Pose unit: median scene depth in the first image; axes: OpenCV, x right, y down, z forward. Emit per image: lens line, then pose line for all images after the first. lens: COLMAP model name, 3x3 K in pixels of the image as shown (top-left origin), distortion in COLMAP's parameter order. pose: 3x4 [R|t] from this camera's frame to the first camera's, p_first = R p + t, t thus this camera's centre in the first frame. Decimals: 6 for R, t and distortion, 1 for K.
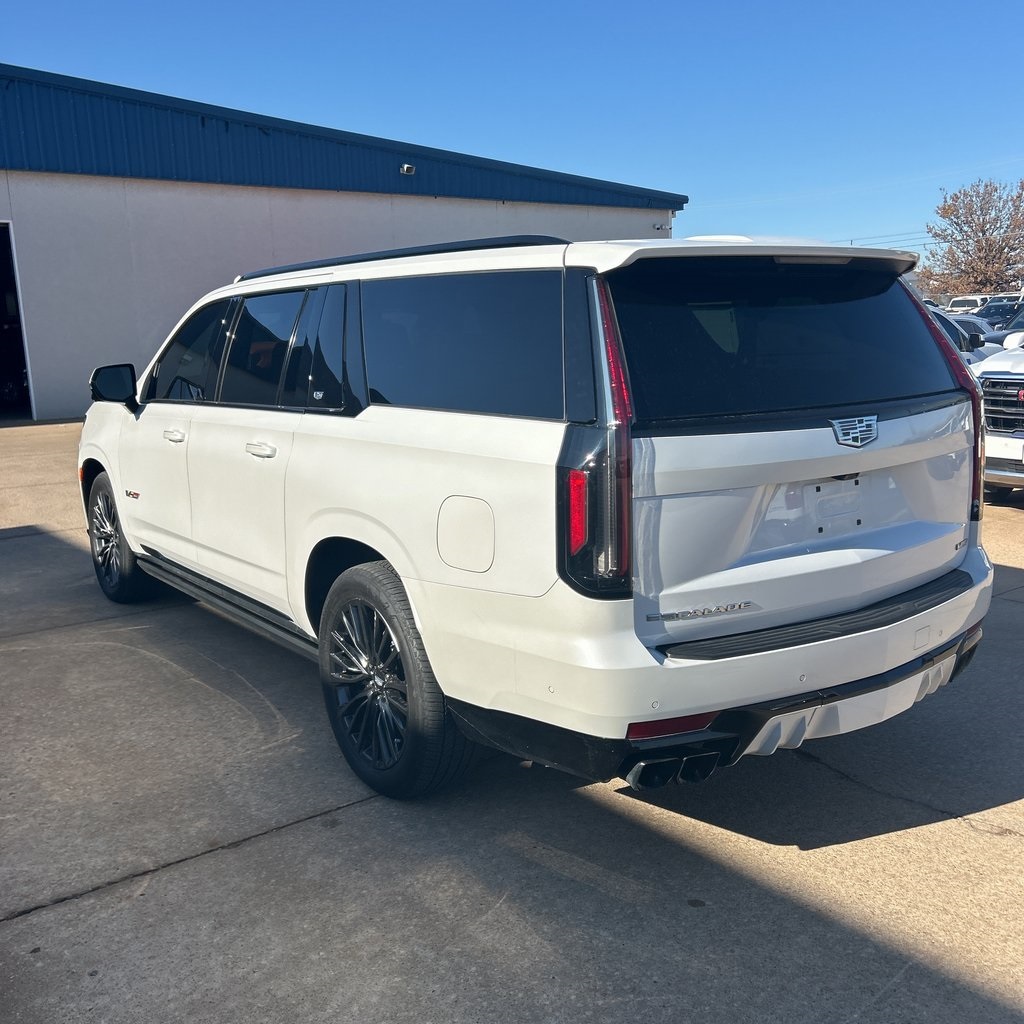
lens RADIAL K [[1055.1, 0, 512.0], [0, 1055.1, 512.0], [0, 0, 1]] dist [0.088587, -0.133938]
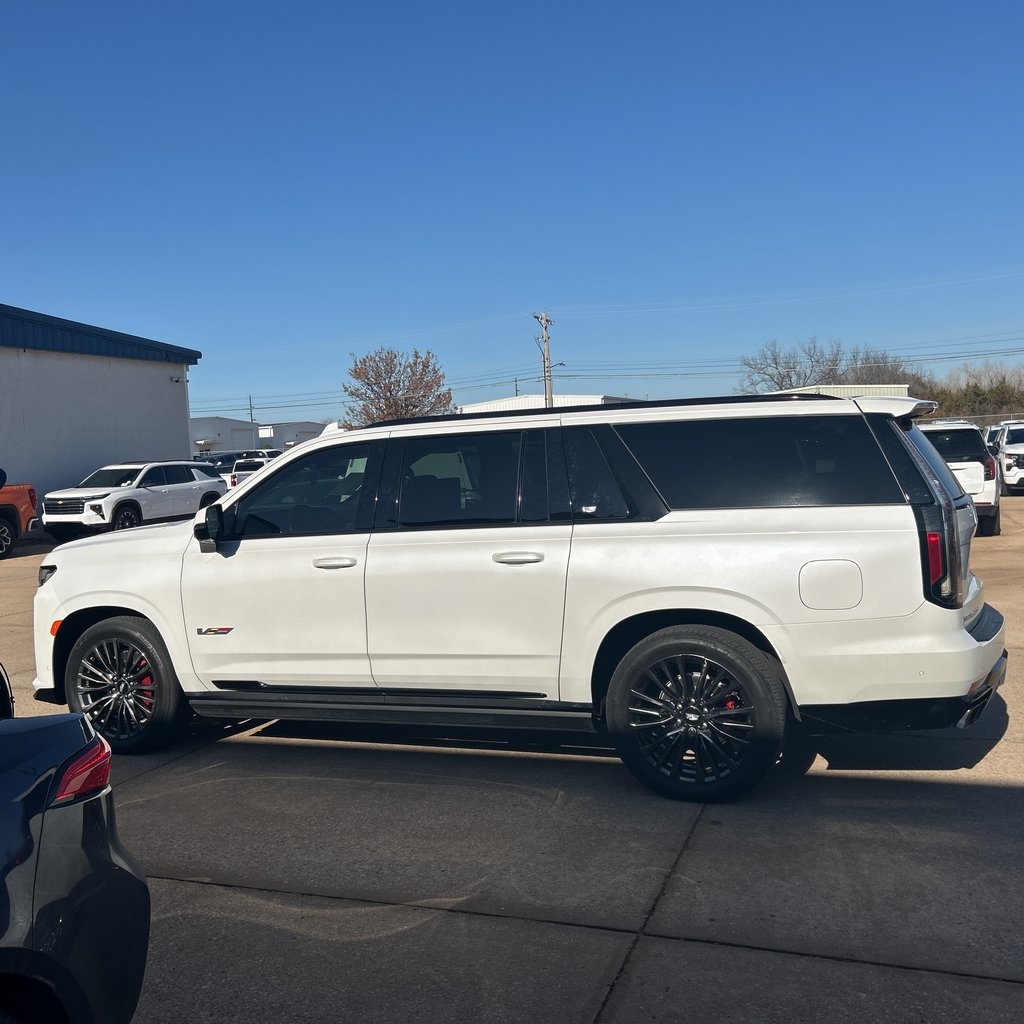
lens RADIAL K [[1055.1, 0, 512.0], [0, 1055.1, 512.0], [0, 0, 1]] dist [0.088587, -0.133938]
pose [[0.837323, -0.044472, 0.544896, -1.251991], [0.120079, 0.987308, -0.103942, 0.020688], [-0.533358, 0.152464, 0.832036, -0.037899]]
